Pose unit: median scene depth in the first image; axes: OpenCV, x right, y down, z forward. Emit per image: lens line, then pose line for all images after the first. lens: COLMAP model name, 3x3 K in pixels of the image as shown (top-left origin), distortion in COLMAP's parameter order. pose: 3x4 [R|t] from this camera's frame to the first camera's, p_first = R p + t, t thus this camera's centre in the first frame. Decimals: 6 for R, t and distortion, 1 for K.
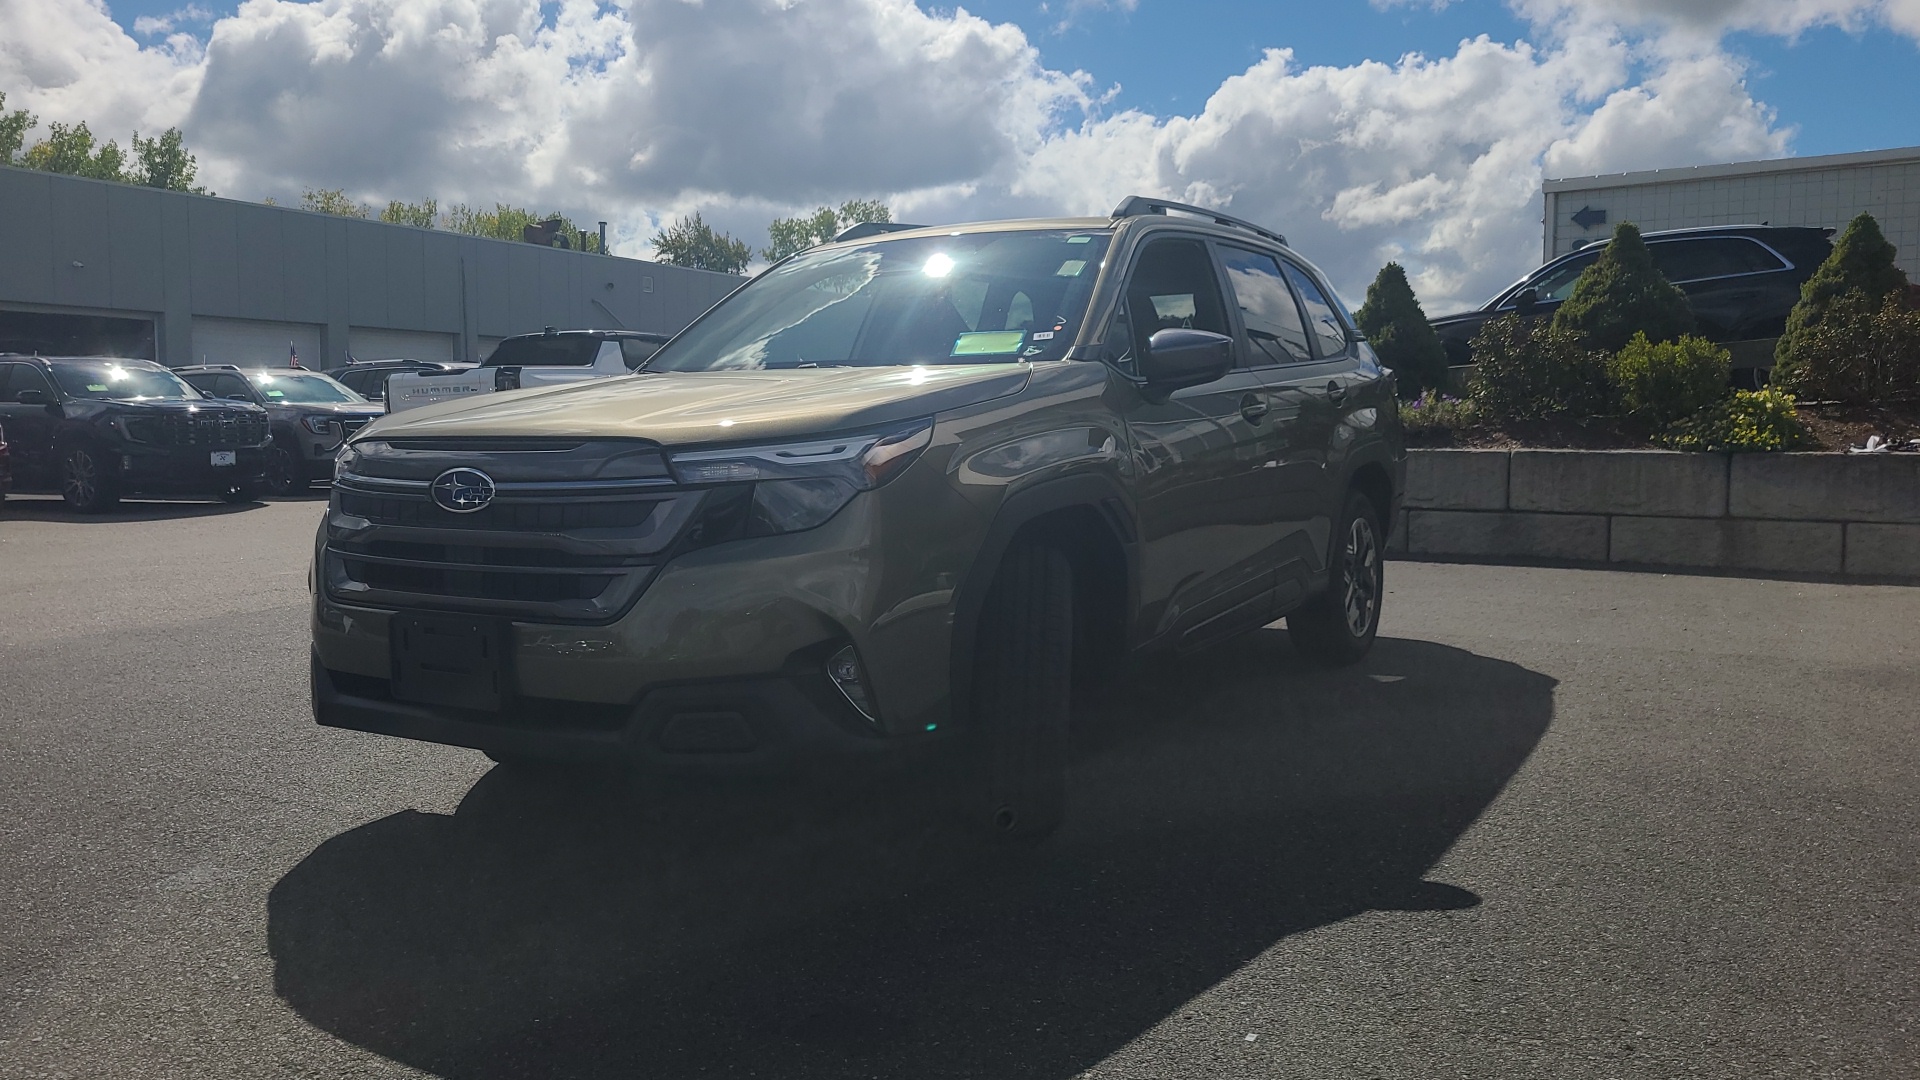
lens RADIAL K [[1428.6, 0, 963.9], [0, 1428.6, 553.6], [0, 0, 1]] dist [0.046756, -0.023412]
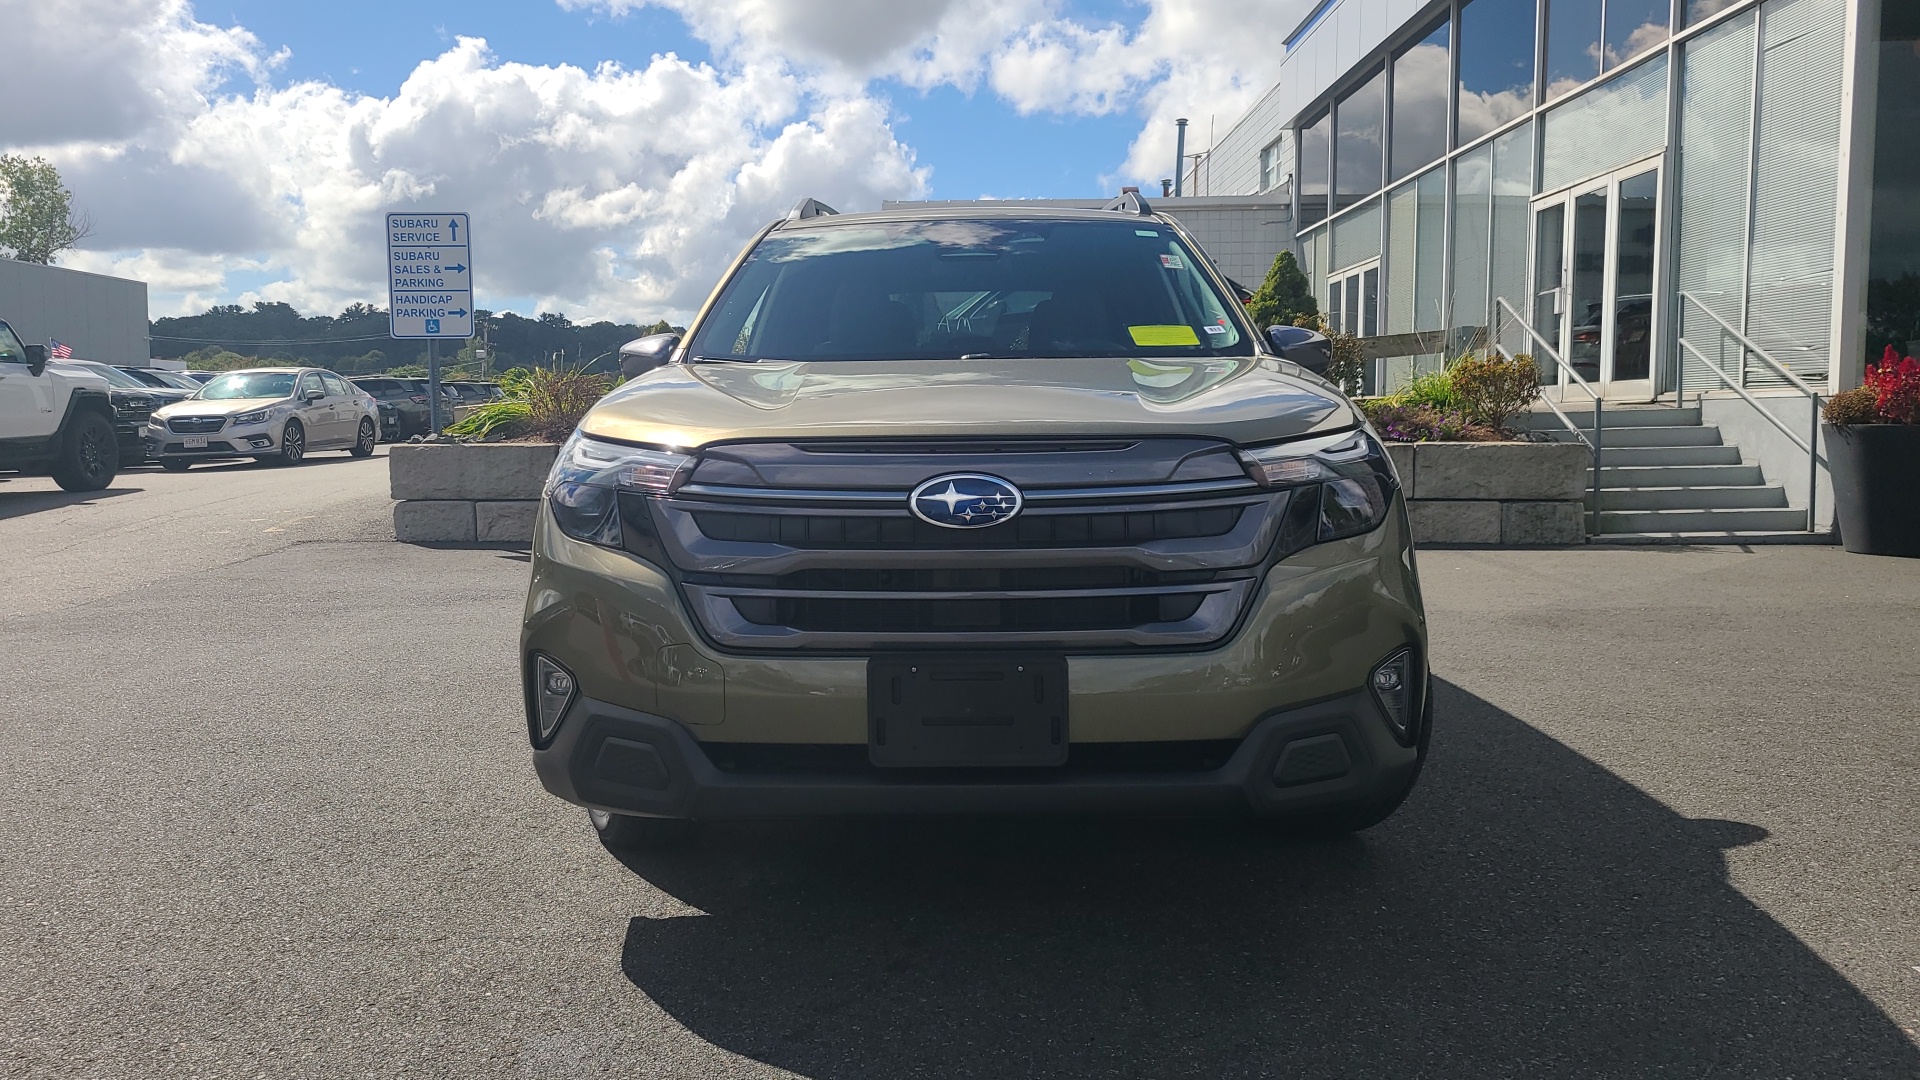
lens RADIAL K [[1428.6, 0, 995.7], [0, 1428.6, 515.9], [0, 0, 1]] dist [0.046756, -0.023412]
pose [[0.863068, -0.036454, 0.503770, -0.753614], [0.049438, 0.998700, -0.012430, -0.025491], [-0.502662, 0.035633, 0.863748, 0.298563]]
